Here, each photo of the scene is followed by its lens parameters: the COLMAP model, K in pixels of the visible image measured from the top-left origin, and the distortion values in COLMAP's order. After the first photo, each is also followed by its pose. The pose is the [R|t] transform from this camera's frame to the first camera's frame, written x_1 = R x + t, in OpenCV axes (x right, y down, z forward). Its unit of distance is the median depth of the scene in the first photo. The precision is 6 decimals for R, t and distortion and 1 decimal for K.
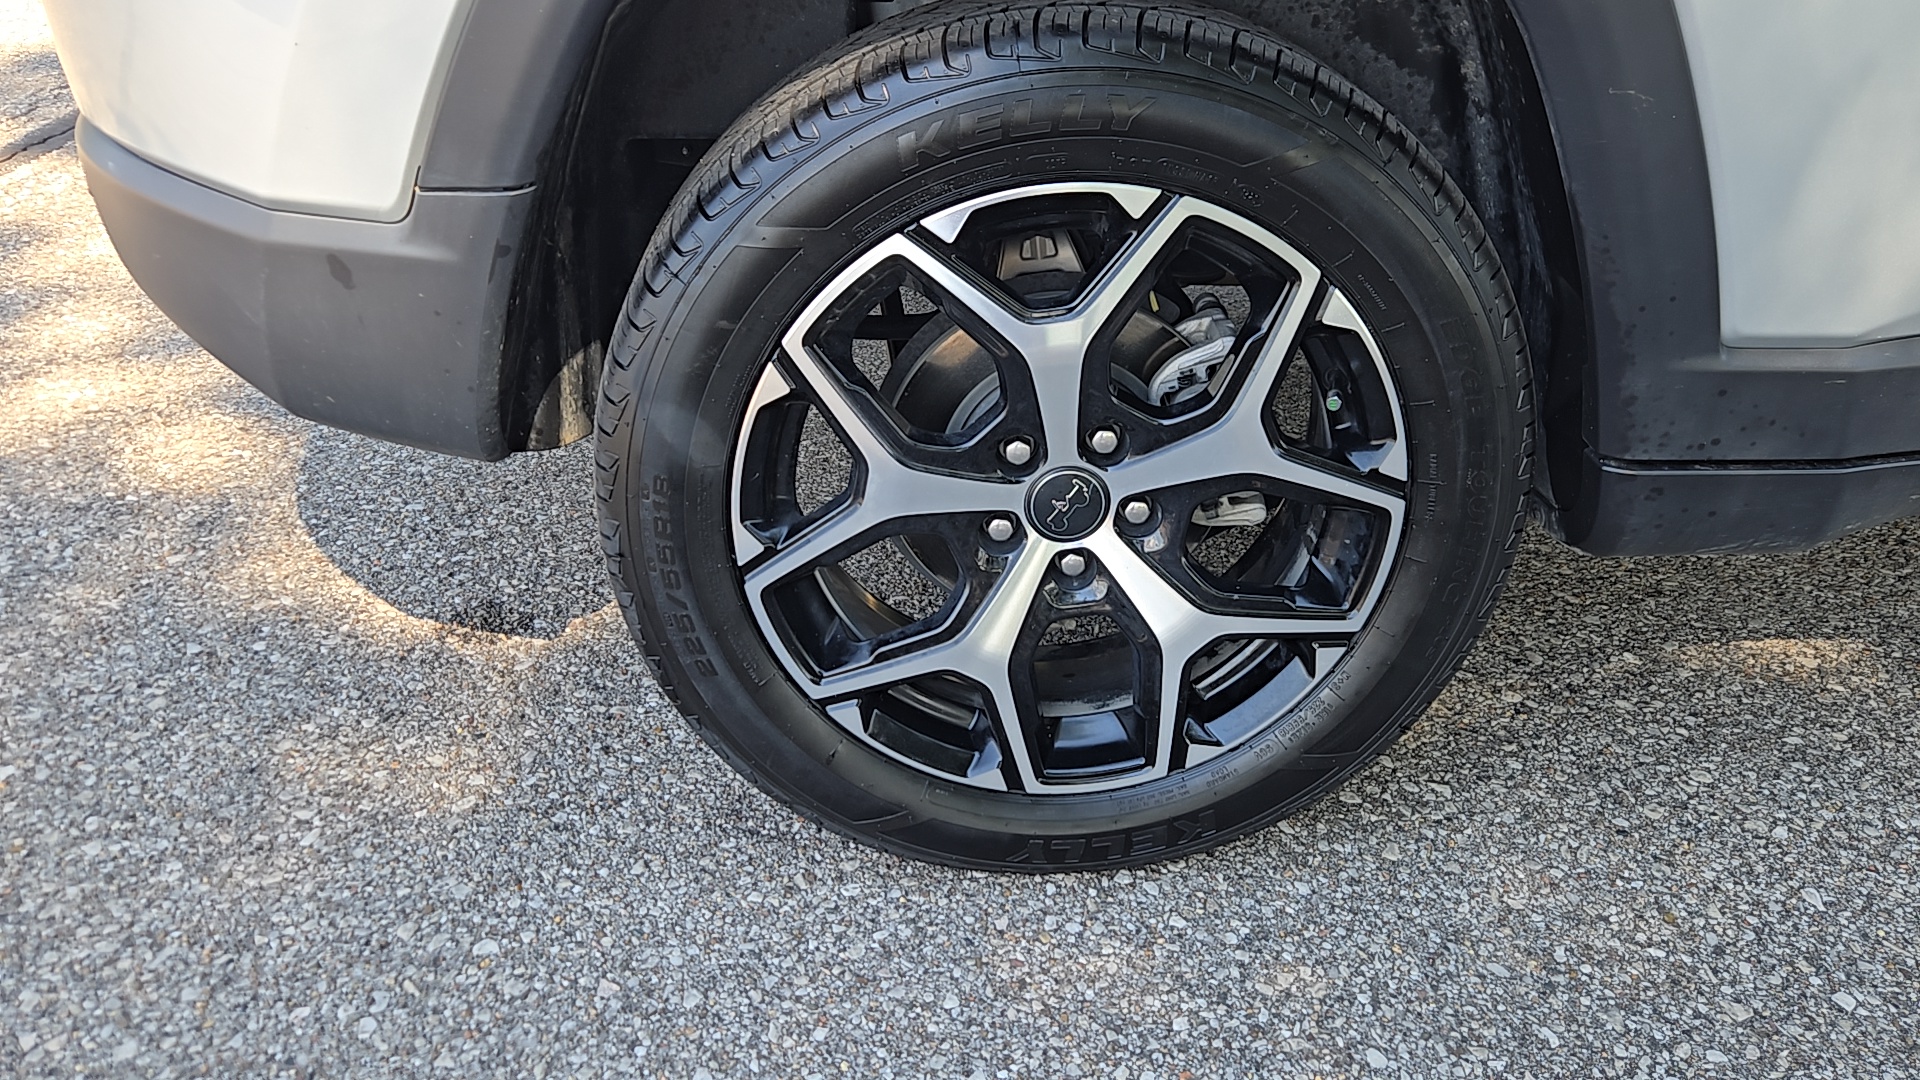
lens RADIAL K [[1613.6, 0, 938.1], [0, 1613.6, 545.2], [0, 0, 1]] dist [0.004464, -0.000019]
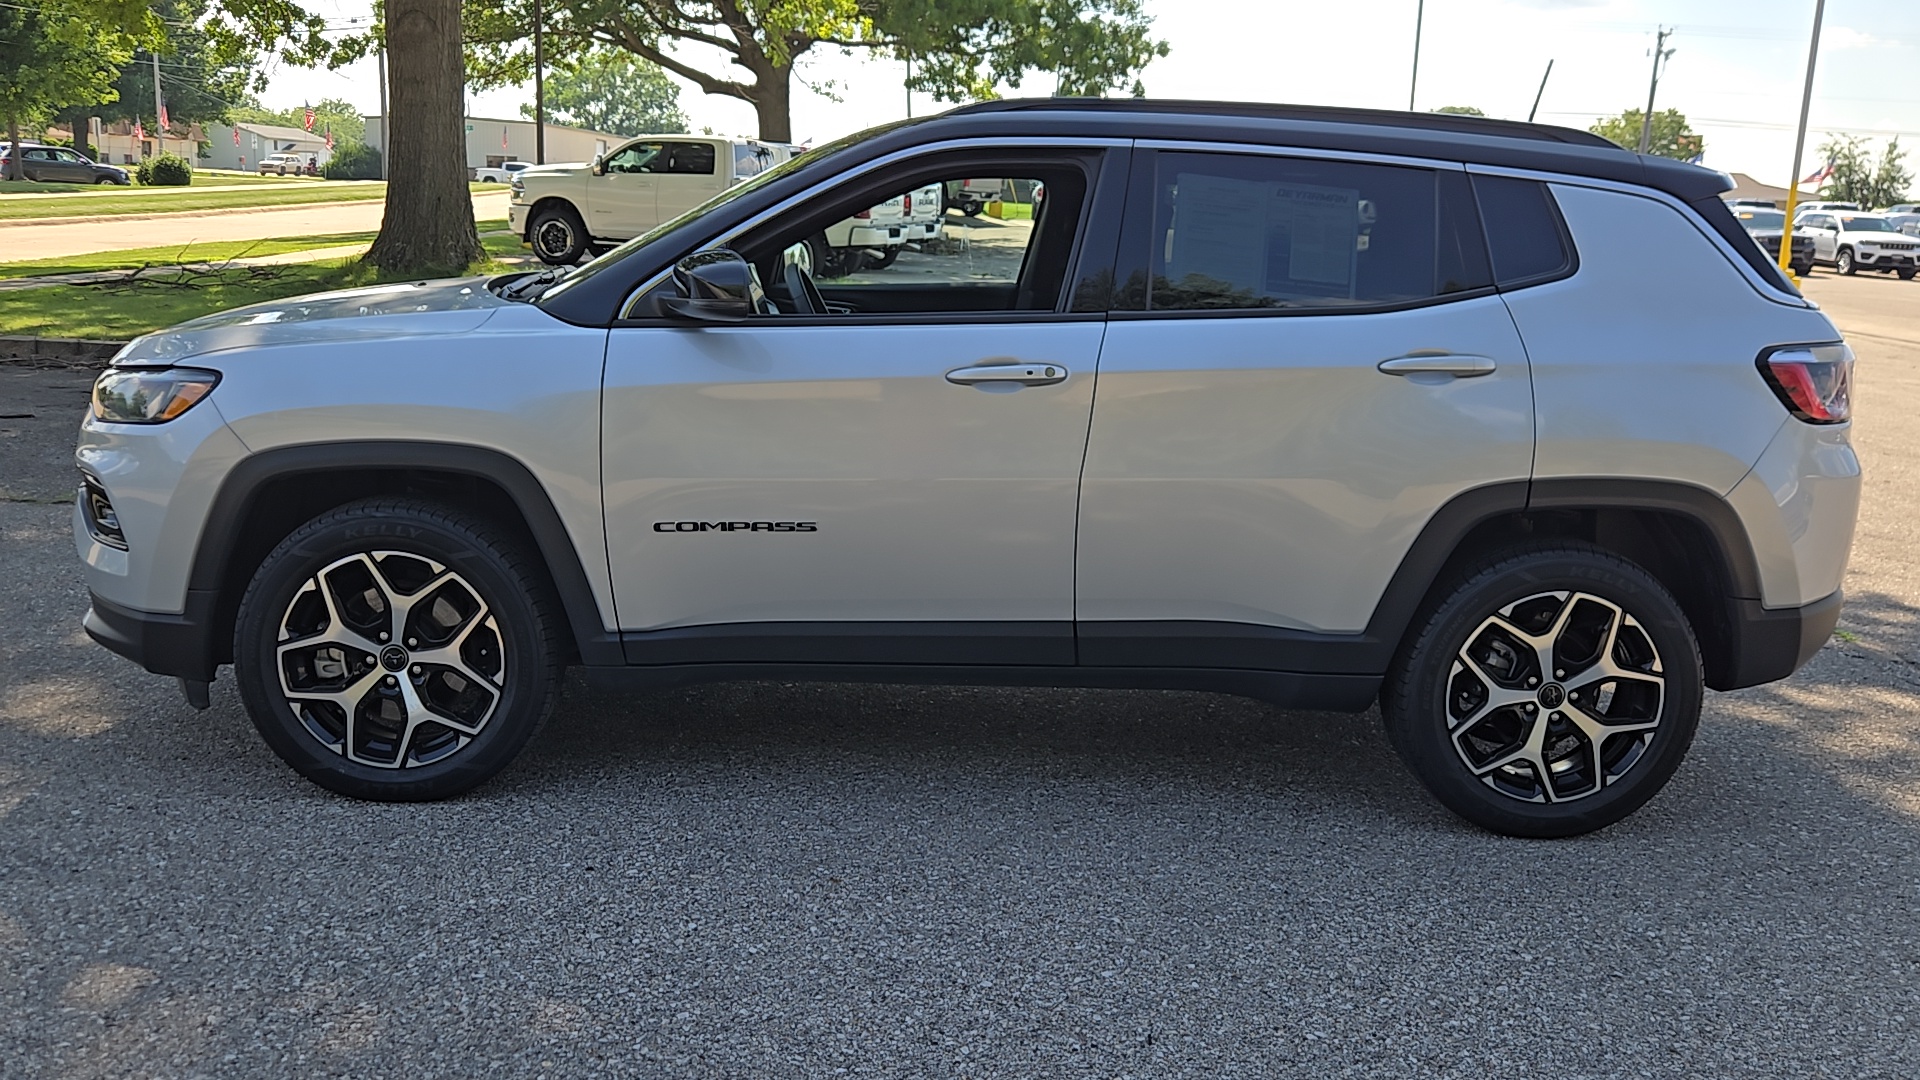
lens RADIAL K [[1613.6, 0, 946.2], [0, 1613.6, 546.9], [0, 0, 1]] dist [0.004464, -0.000019]
pose [[0.988316, -0.144125, -0.049598, -0.870292], [0.124251, 0.950285, -0.285516, 0.441618], [0.088282, 0.276017, 0.957090, -2.130176]]
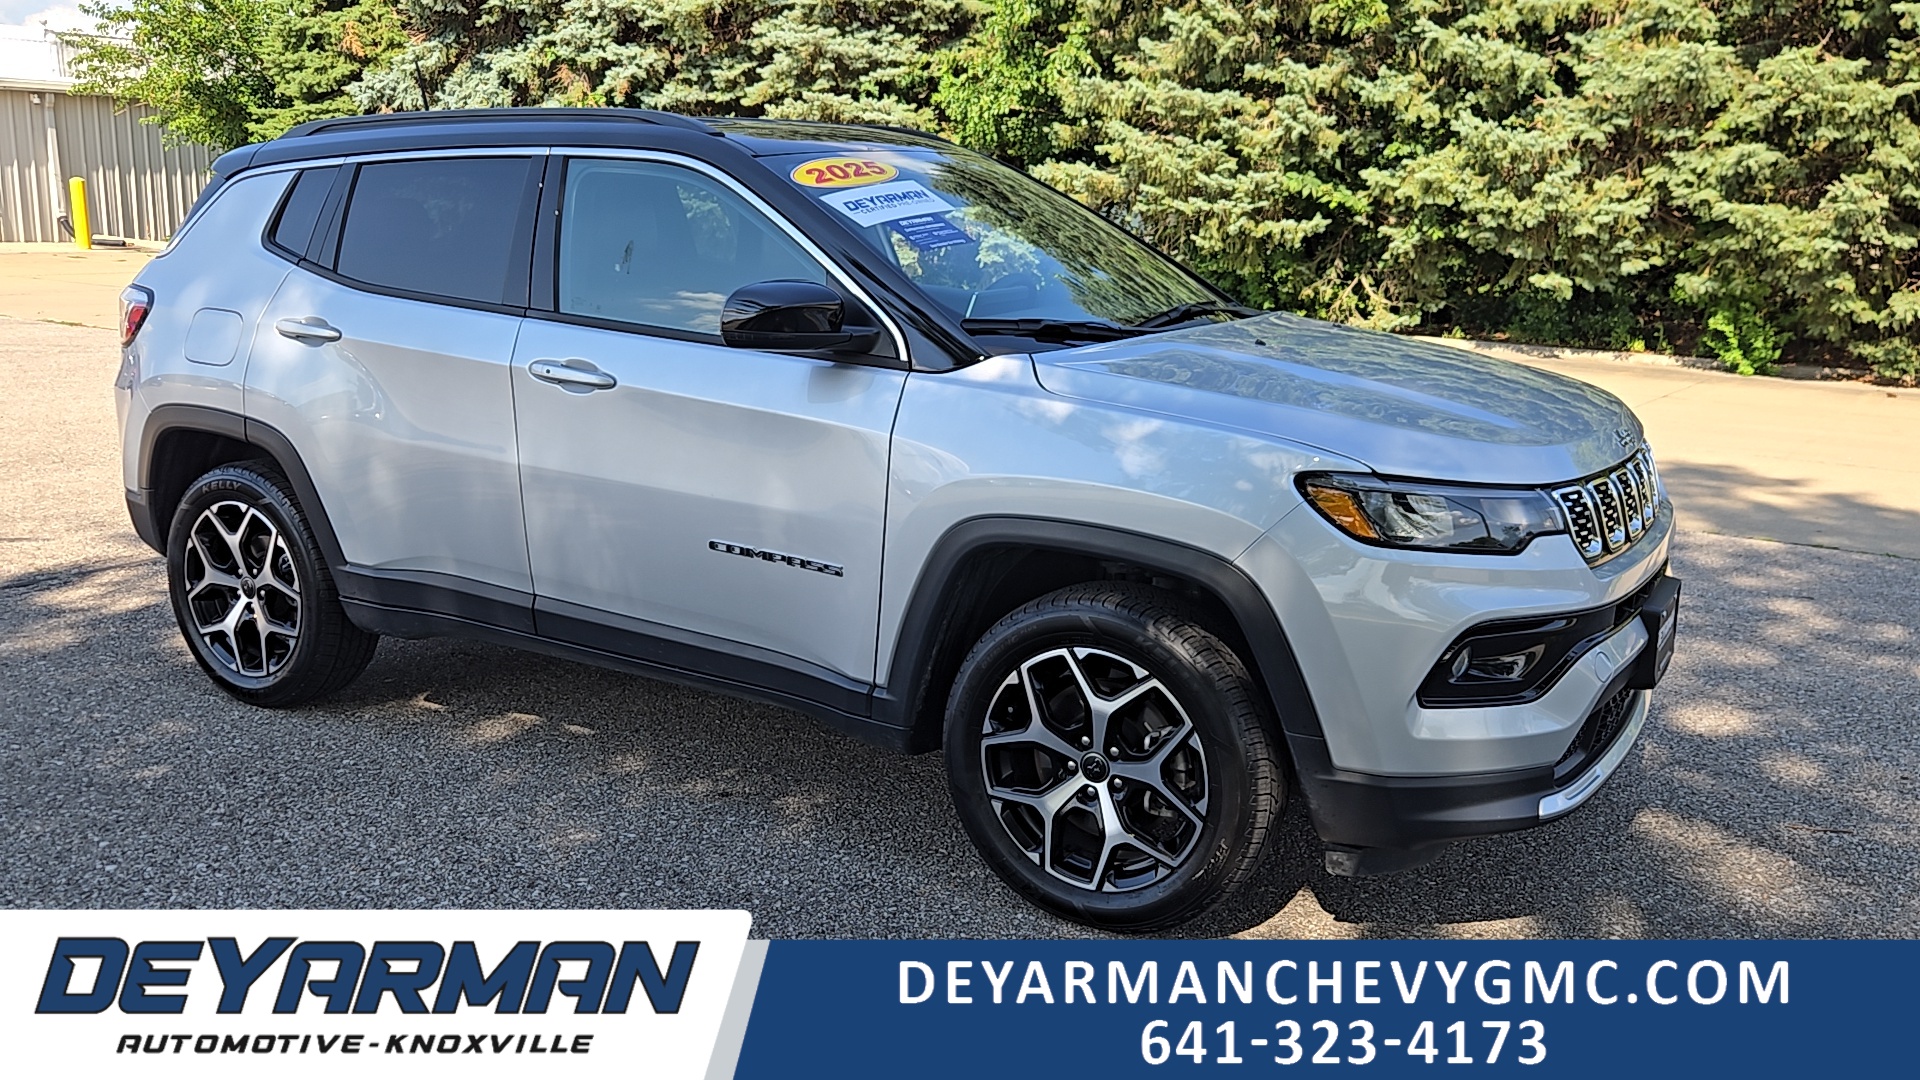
lens RADIAL K [[1613.6, 0, 942.6], [0, 1613.6, 522.6], [0, 0, 1]] dist [0.004464, -0.000019]
pose [[0.839723, 0.108648, -0.532034, 3.451363], [-0.257242, 0.942456, -0.213550, 0.219727], [0.478217, 0.316184, 0.819351, -1.366530]]
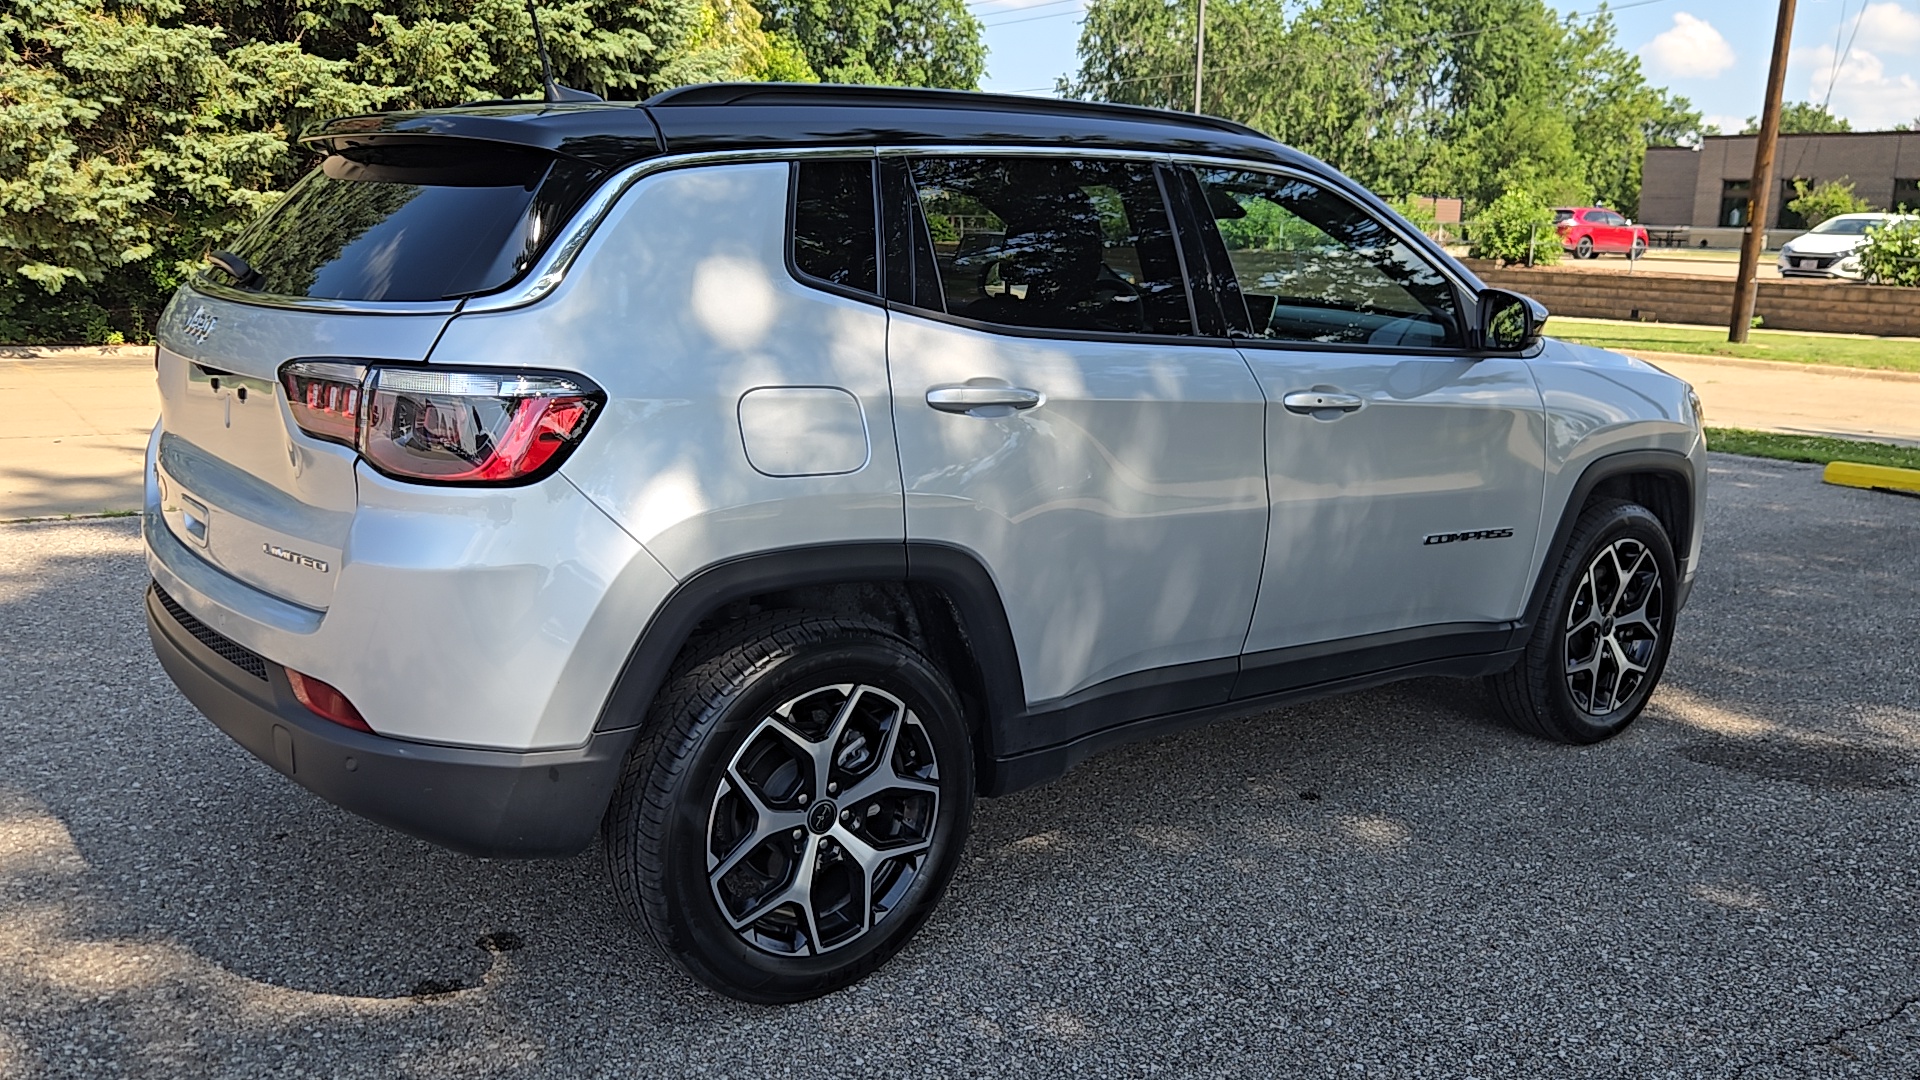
lens RADIAL K [[1613.6, 0, 961.3], [0, 1613.6, 516.1], [0, 0, 1]] dist [0.004464, -0.000019]
pose [[0.802517, -0.095057, 0.589009, -1.134182], [0.259535, 0.944547, -0.201179, 0.089221], [-0.537223, 0.314318, 0.782685, -1.136819]]
